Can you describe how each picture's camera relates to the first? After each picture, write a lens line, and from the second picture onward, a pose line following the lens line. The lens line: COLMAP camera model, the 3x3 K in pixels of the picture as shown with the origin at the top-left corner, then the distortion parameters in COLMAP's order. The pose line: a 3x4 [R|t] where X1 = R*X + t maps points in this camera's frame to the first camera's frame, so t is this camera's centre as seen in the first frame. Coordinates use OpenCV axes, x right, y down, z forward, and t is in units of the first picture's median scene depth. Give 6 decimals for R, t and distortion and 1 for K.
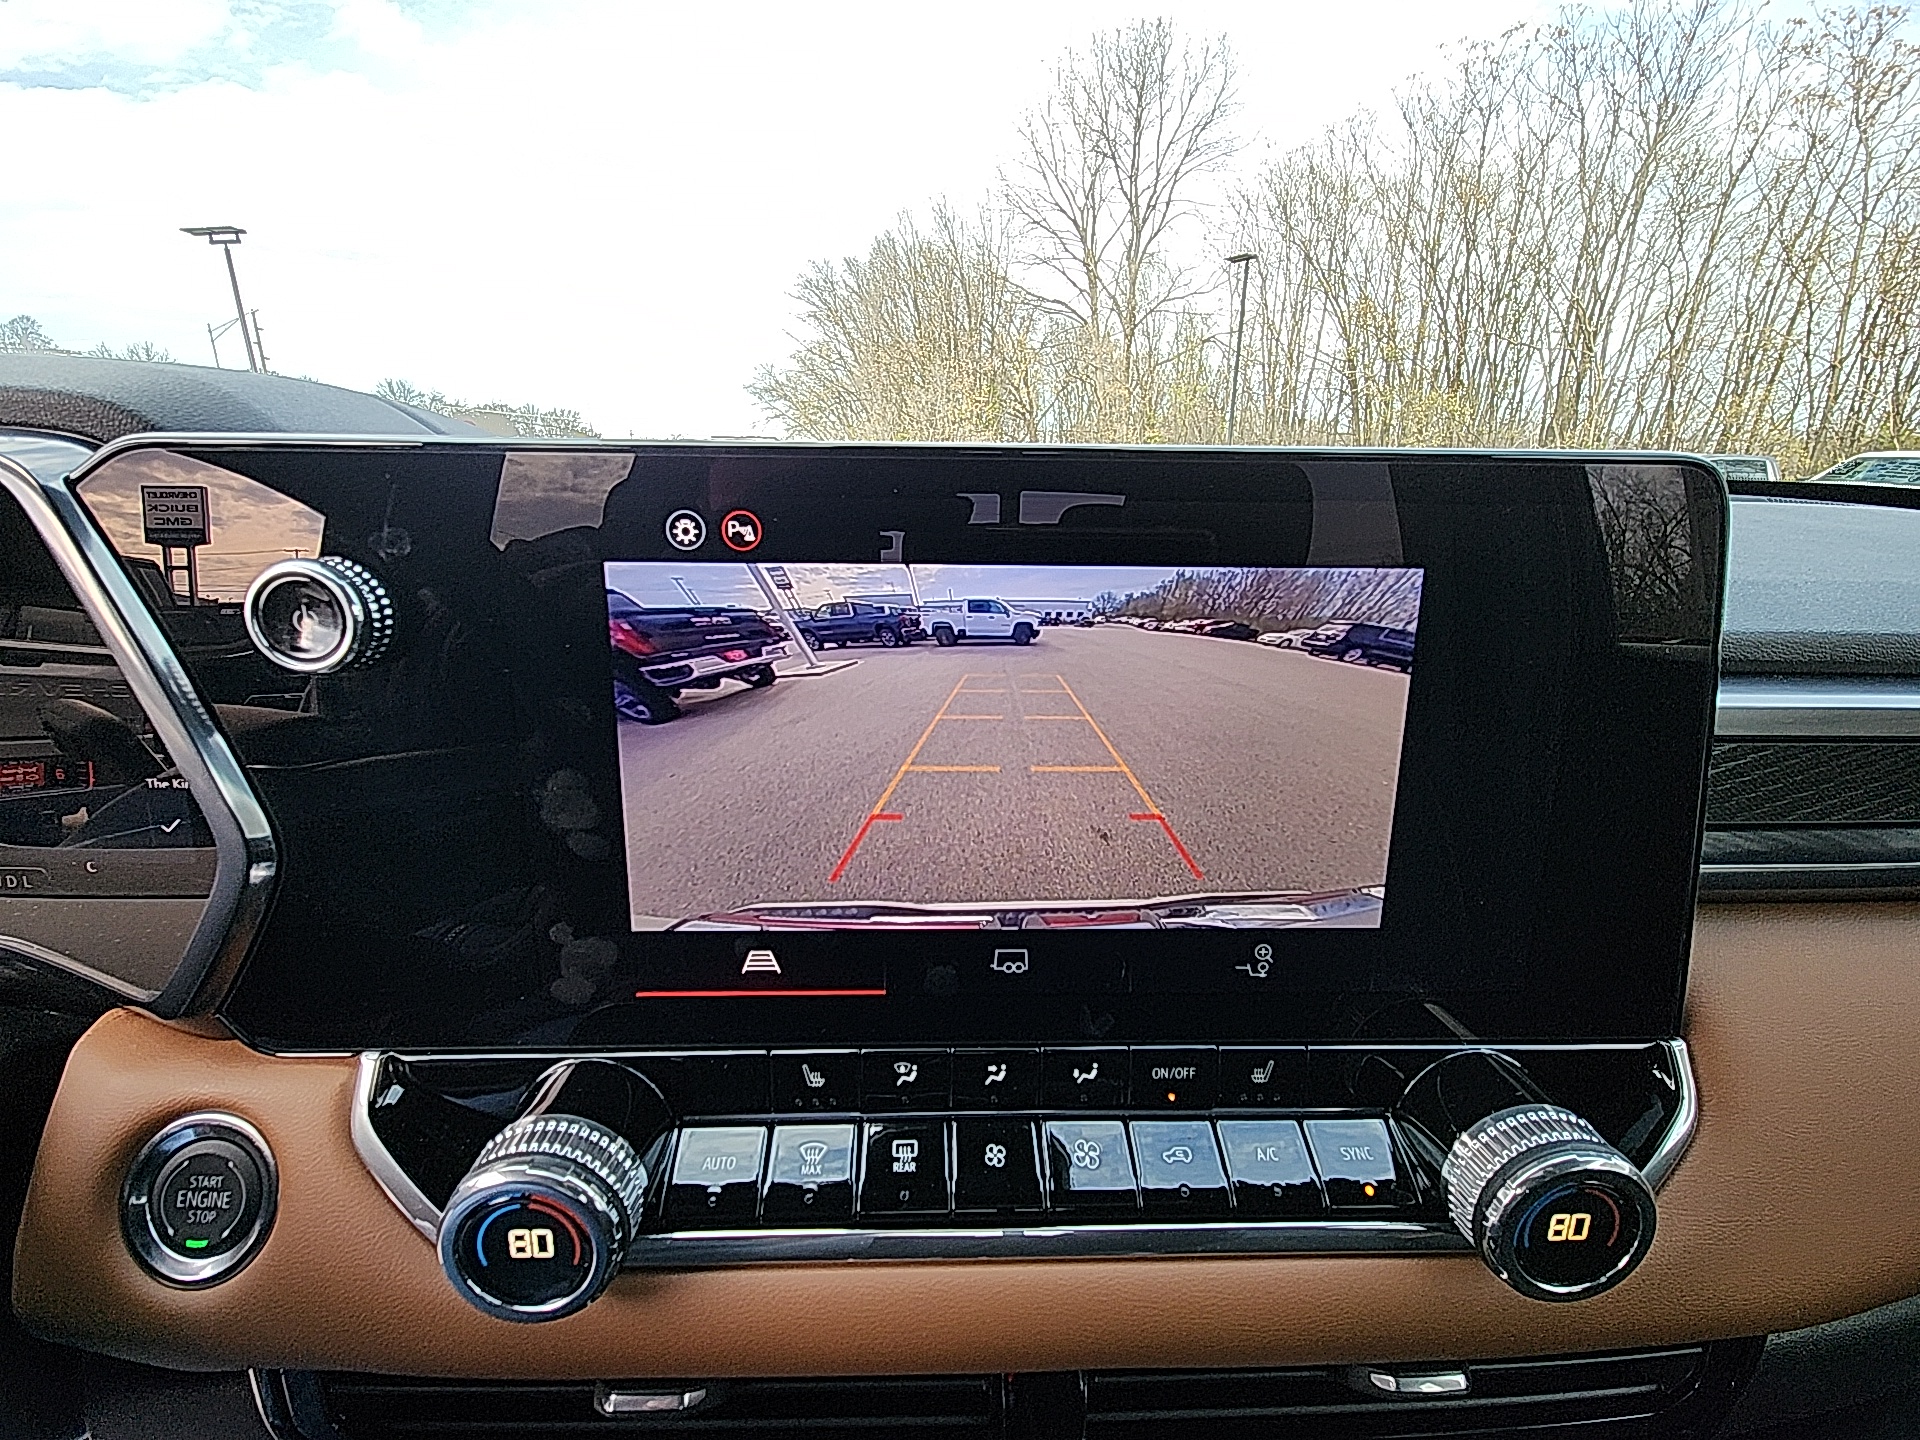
lens RADIAL K [[772.6, 0, 959.3], [0, 772.6, 699.0], [0, 0, 1]] dist [0.012003, -0.010071]
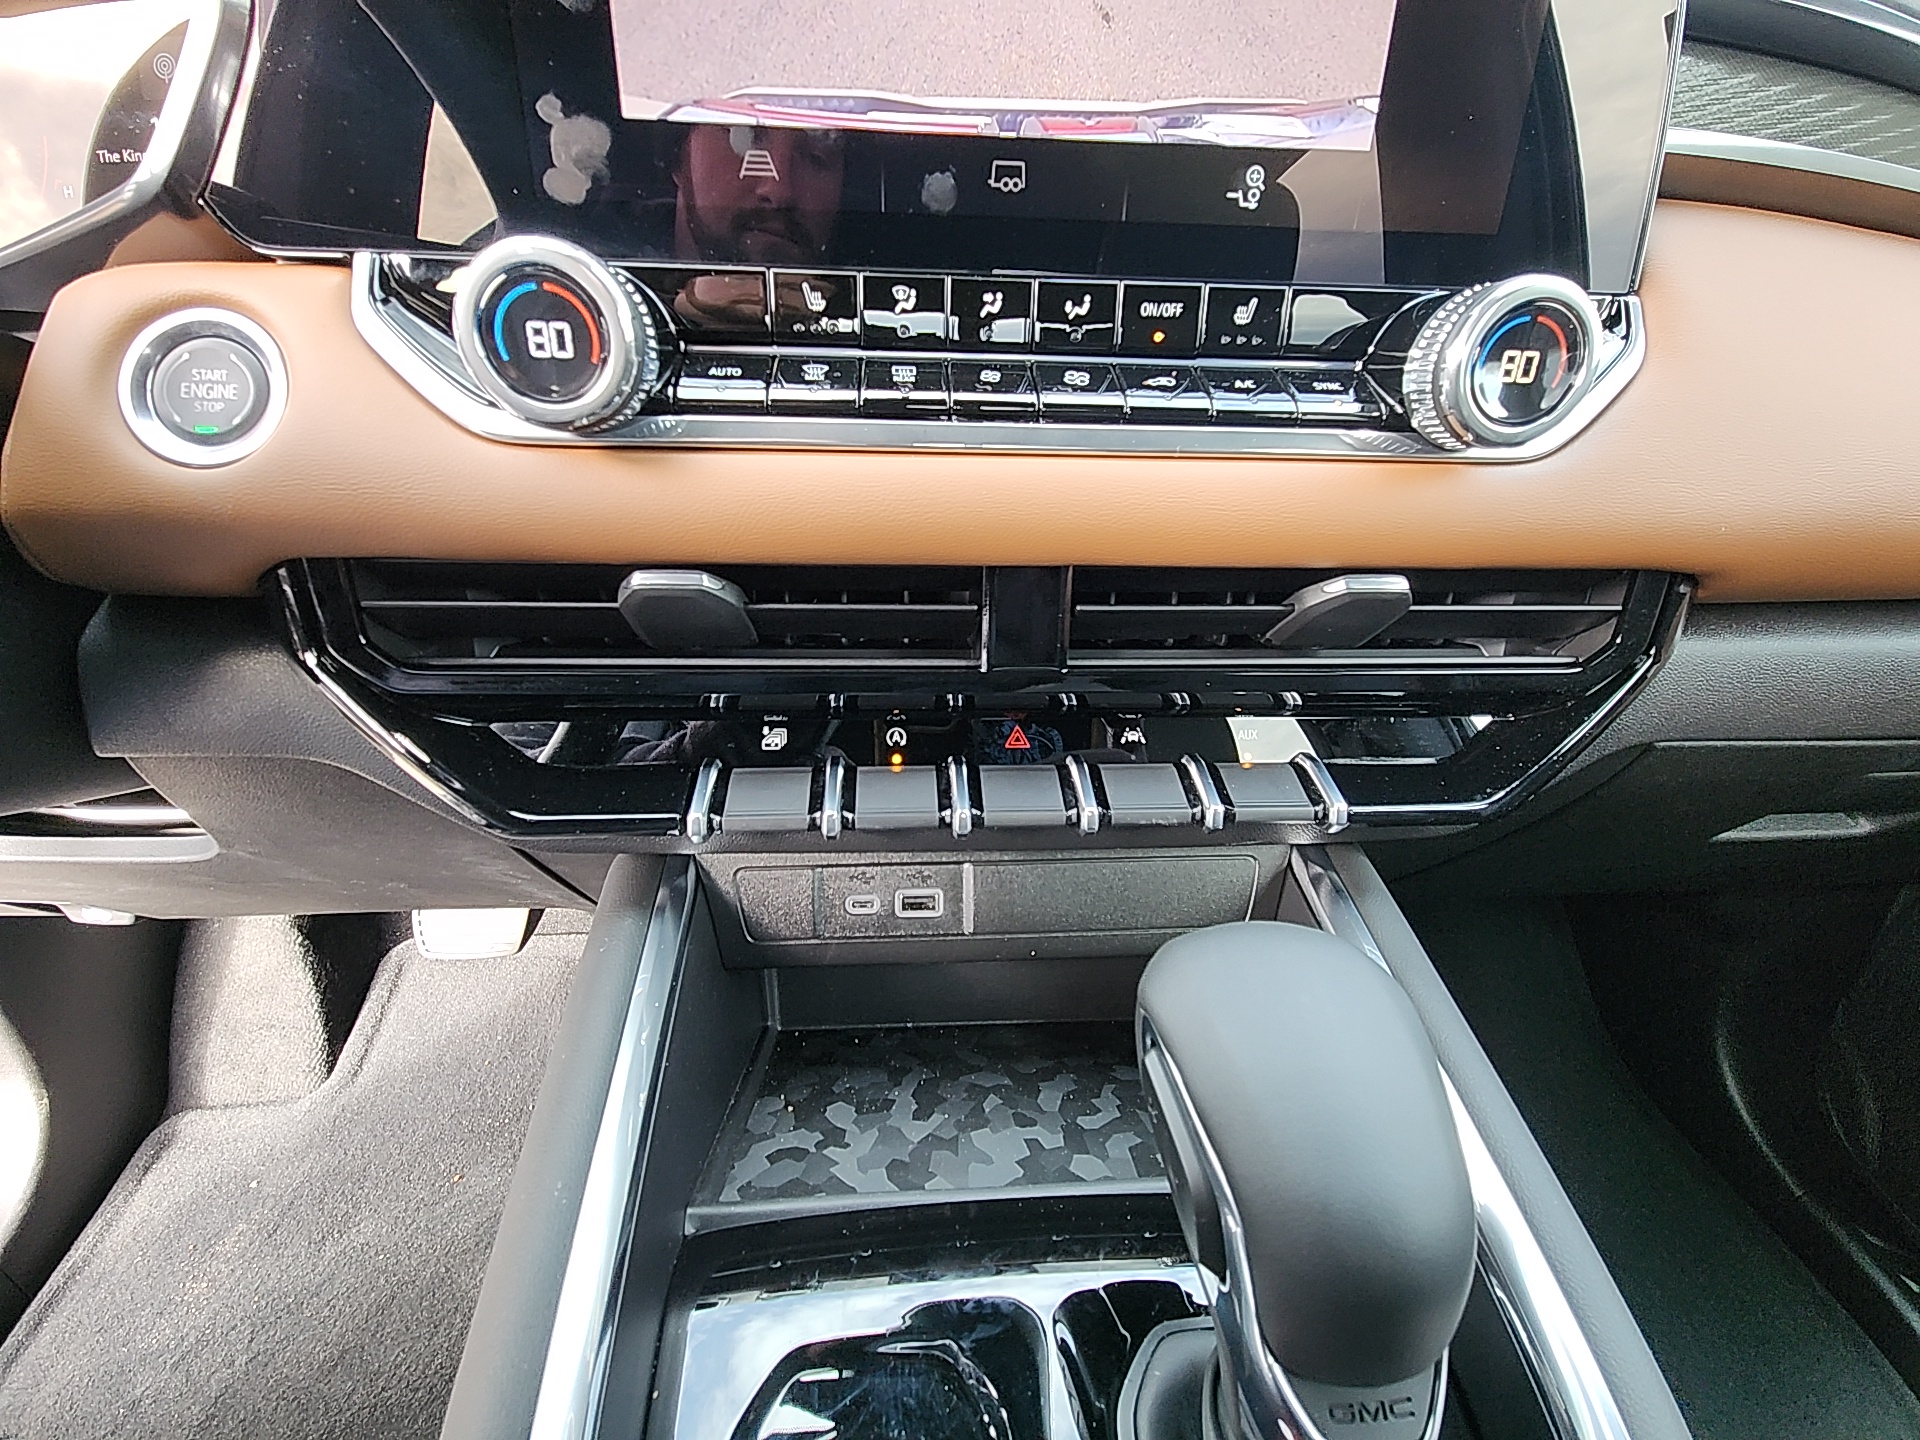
lens RADIAL K [[772.6, 0, 964.0], [0, 772.6, 703.8], [0, 0, 1]] dist [0.012003, -0.010071]
pose [[0.999053, 0.000702, 0.043511, -0.033583], [-0.008230, 0.984873, 0.173080, 0.821442], [-0.042731, -0.173274, 0.983946, -0.104940]]
